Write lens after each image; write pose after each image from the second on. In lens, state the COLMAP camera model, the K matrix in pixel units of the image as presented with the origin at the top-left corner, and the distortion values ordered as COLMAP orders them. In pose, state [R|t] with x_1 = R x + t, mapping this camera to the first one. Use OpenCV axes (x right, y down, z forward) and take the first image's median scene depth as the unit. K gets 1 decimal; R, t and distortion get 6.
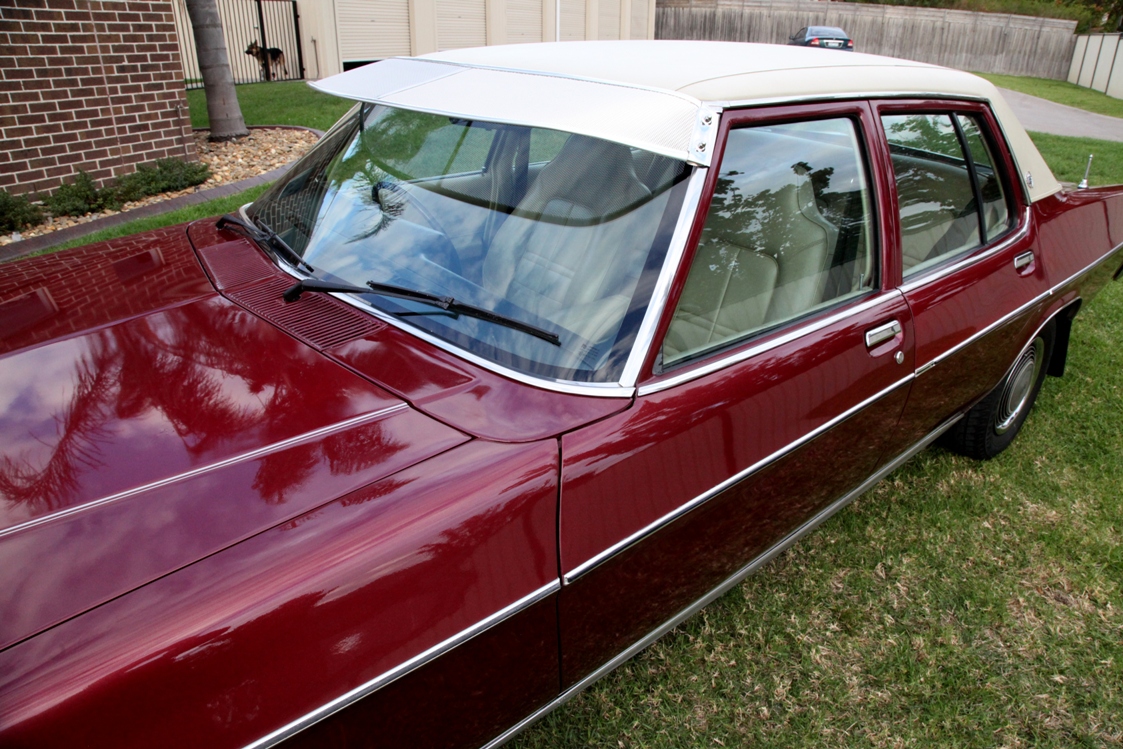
lens RADIAL K [[762.9, 0, 566.2], [0, 762.9, 374.6], [0, 0, 1]] dist [-0.131619, 0.072711]
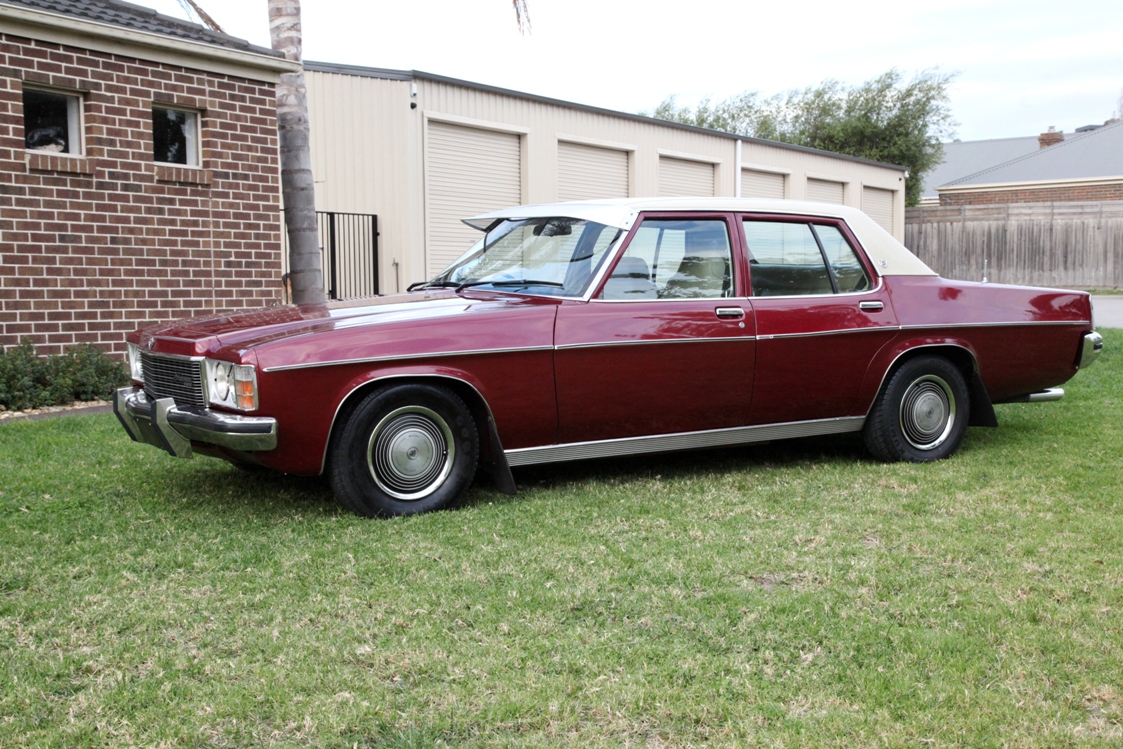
lens RADIAL K [[1456.2, 0, 561.5], [0, 1456.2, 374.5], [0, 0, 1]] dist [0.120479, 0.039982]
pose [[0.986563, -0.009114, -0.163130, 0.162057], [-0.050532, 0.932469, -0.357698, 0.413315], [0.155374, 0.361135, 0.919479, -0.719001]]
